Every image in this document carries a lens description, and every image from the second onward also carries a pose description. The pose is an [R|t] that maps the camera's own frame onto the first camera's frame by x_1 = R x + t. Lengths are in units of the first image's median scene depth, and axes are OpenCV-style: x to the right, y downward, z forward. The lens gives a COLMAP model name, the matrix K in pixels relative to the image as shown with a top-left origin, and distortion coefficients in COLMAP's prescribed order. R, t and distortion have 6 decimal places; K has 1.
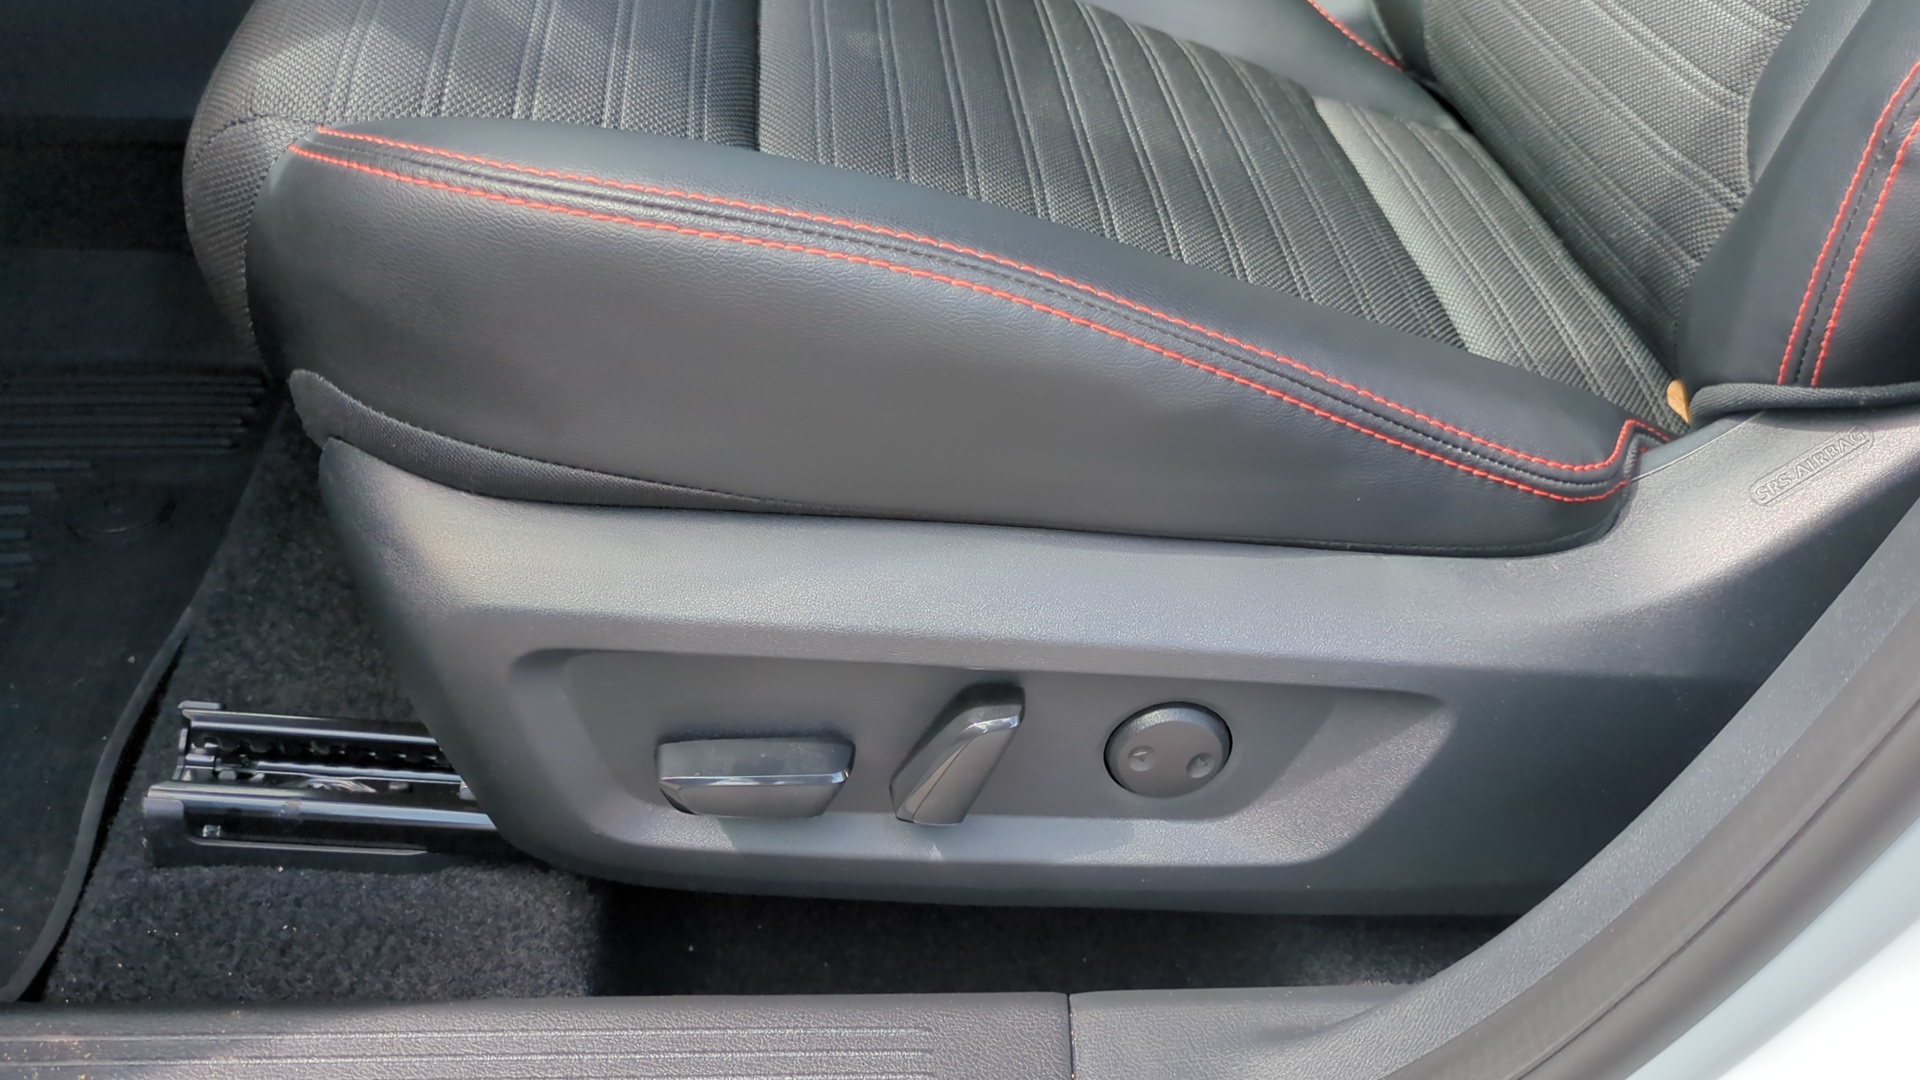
lens RADIAL K [[1592.1, 0, 956.8], [0, 1592.1, 540.7], [0, 0, 1]] dist [0.037617, -0.063131]
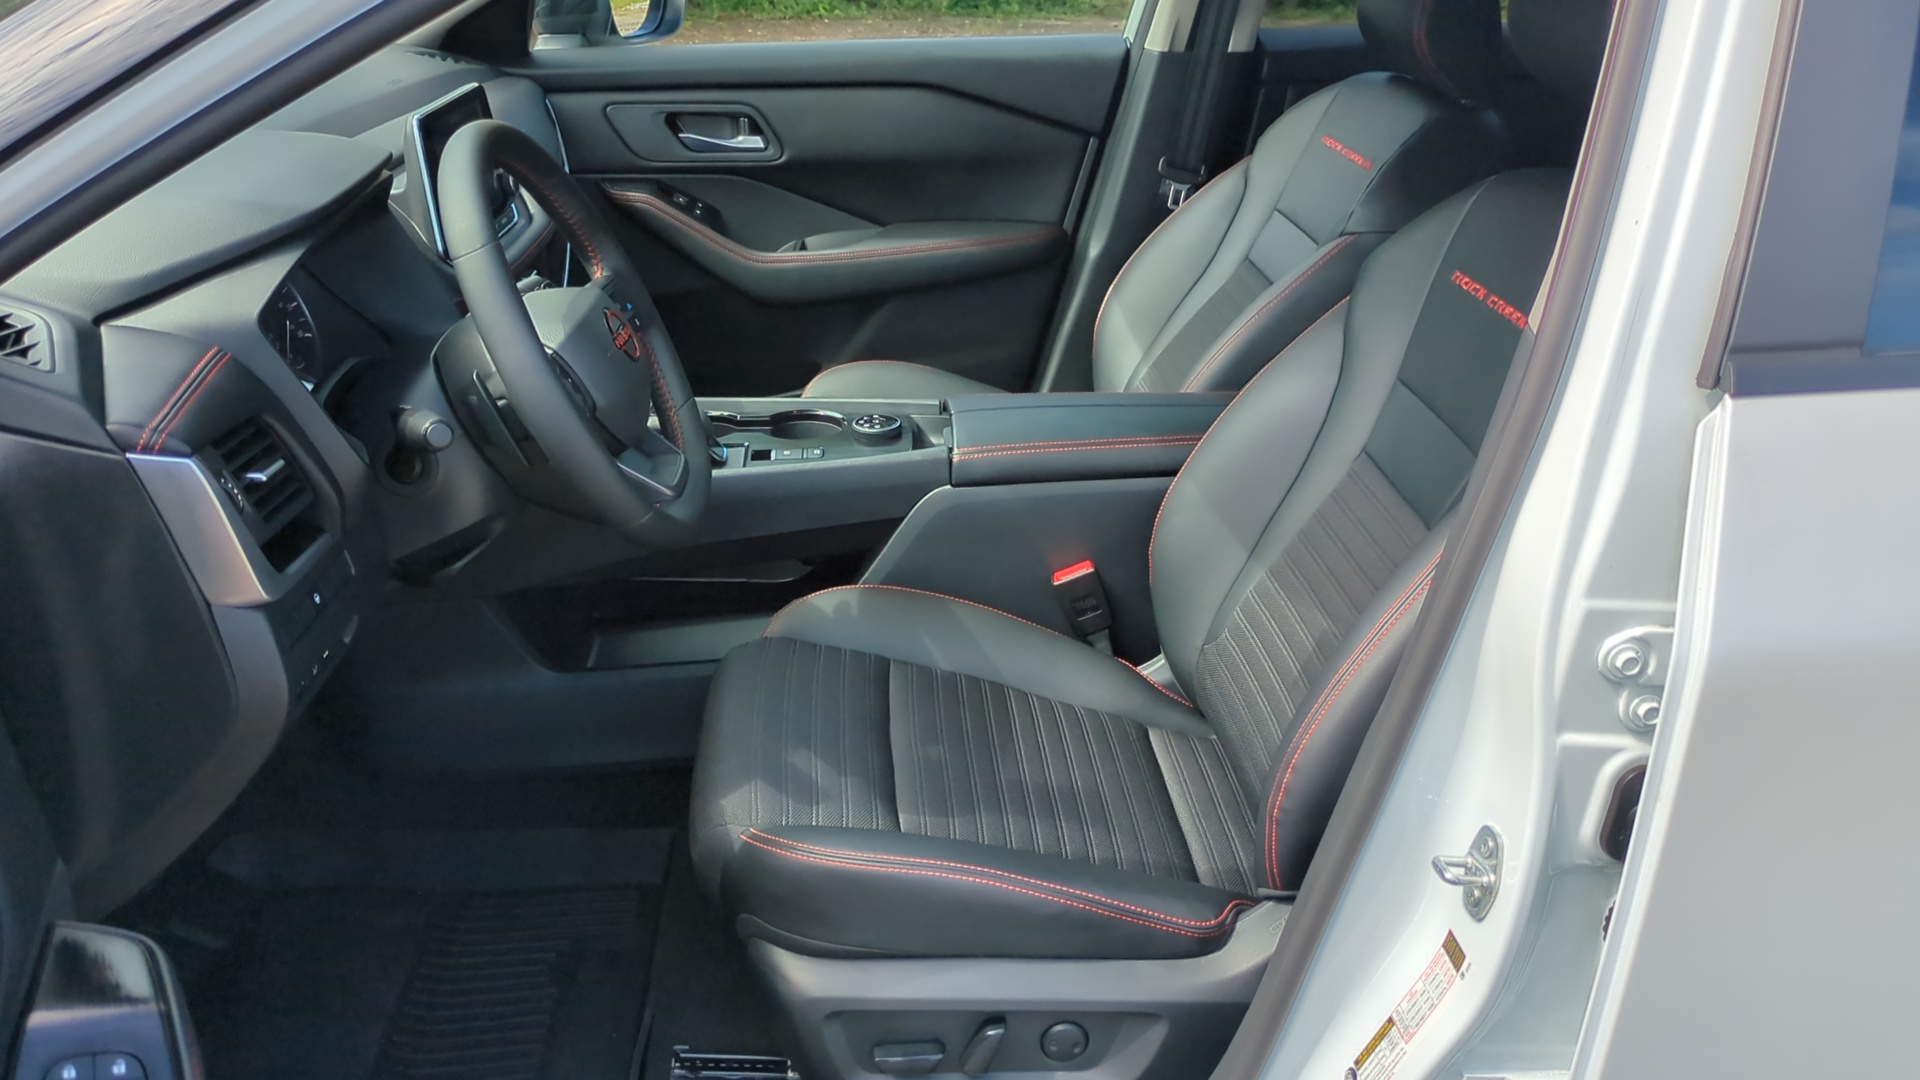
lens RADIAL K [[1592.1, 0, 961.2], [0, 1592.1, 549.4], [0, 0, 1]] dist [0.037617, -0.063131]
pose [[0.997626, -0.061221, -0.031521, 0.096352], [0.052206, 0.970948, -0.233526, -0.049814], [0.044902, 0.231326, 0.971840, -1.761500]]
